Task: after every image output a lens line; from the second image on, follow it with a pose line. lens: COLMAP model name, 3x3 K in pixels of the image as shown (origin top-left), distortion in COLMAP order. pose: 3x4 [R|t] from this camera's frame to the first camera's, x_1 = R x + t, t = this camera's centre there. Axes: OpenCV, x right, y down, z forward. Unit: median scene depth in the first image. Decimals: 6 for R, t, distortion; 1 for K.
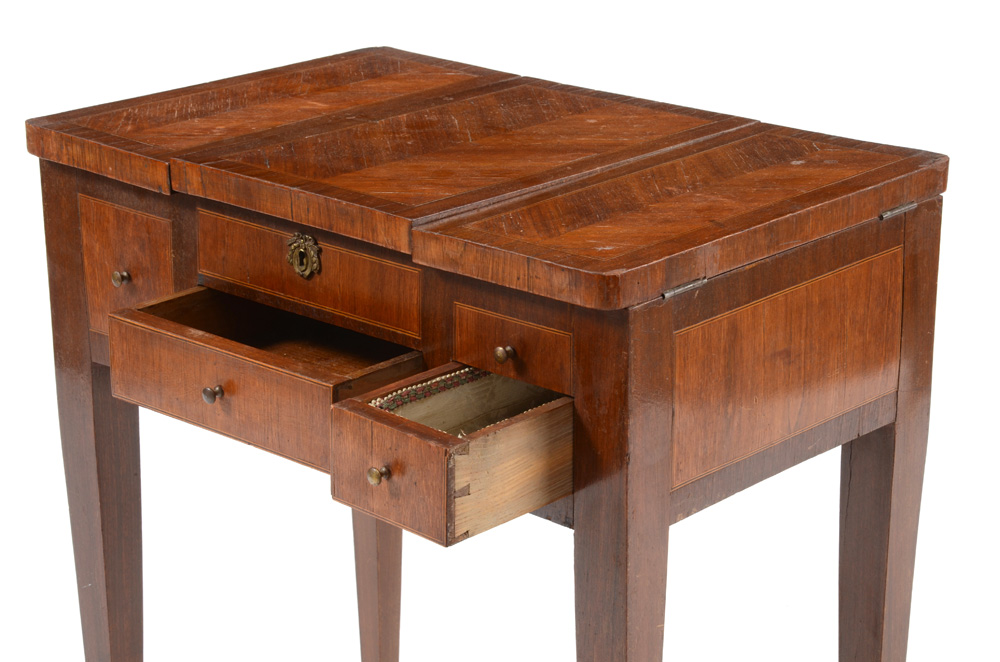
lens RADIAL K [[2333.2, 0, 500.0], [0, 2333.2, 331.0], [0, 0, 1]] dist [0.419111, 0.191350]
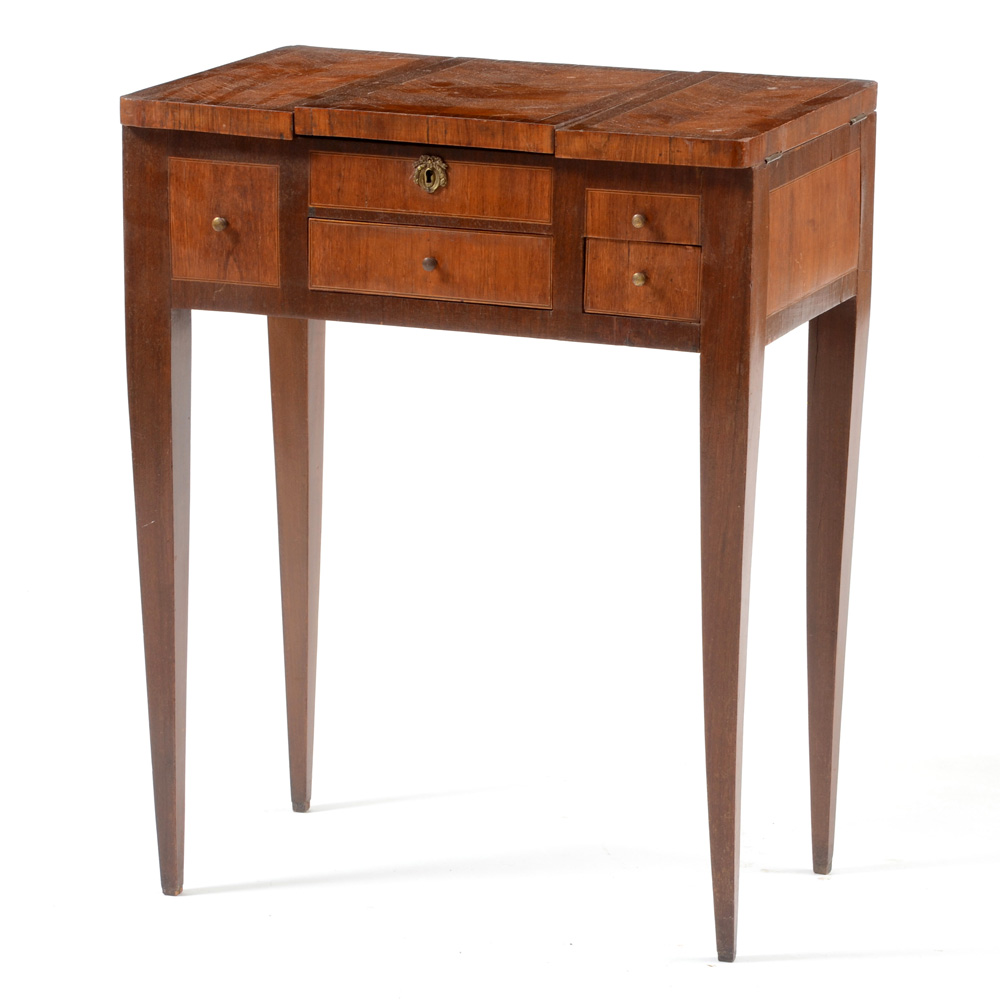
lens RADIAL K [[4598.0, 0, 500.0], [0, 4598.0, 500.0], [0, 0, 1]] dist [0.450520, -5.196693]
pose [[0.933942, -0.071749, 0.350150, -0.909965], [0.105139, 0.991451, -0.077275, 0.328799], [-0.341612, 0.108985, 0.933501, -1.254196]]
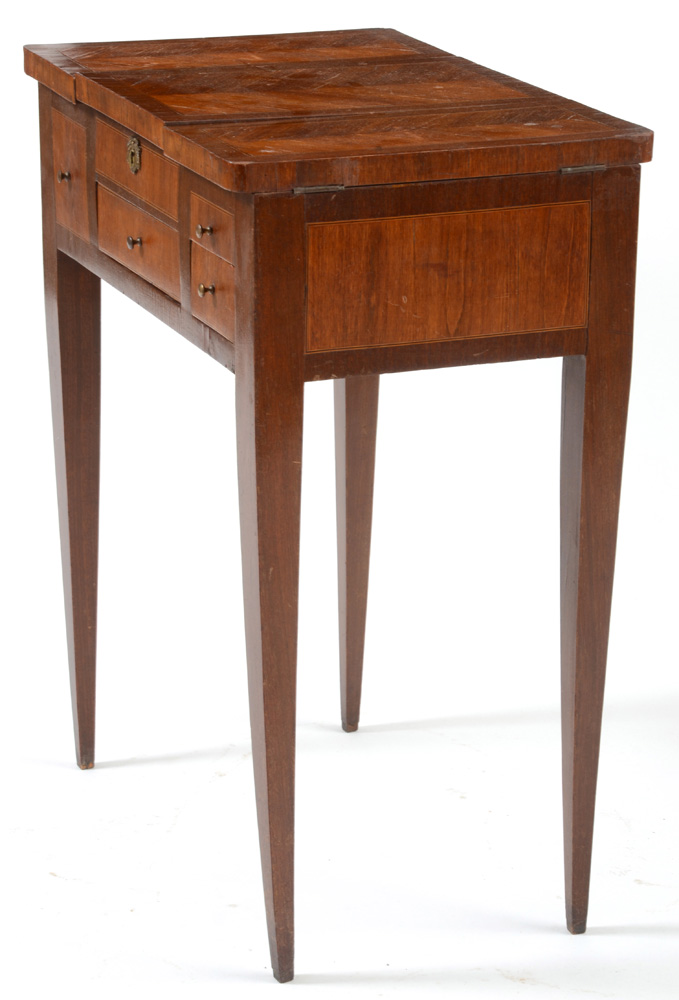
lens RADIAL K [[3064.5, 0, 339.0], [0, 3064.5, 559.1], [0, 0, 1]] dist [0.564893, -0.040383]
pose [[0.903358, 0.149882, -0.401846, 0.726868], [-0.151956, 0.988021, 0.026915, 0.122400], [0.401066, 0.036749, 0.915312, -0.489267]]
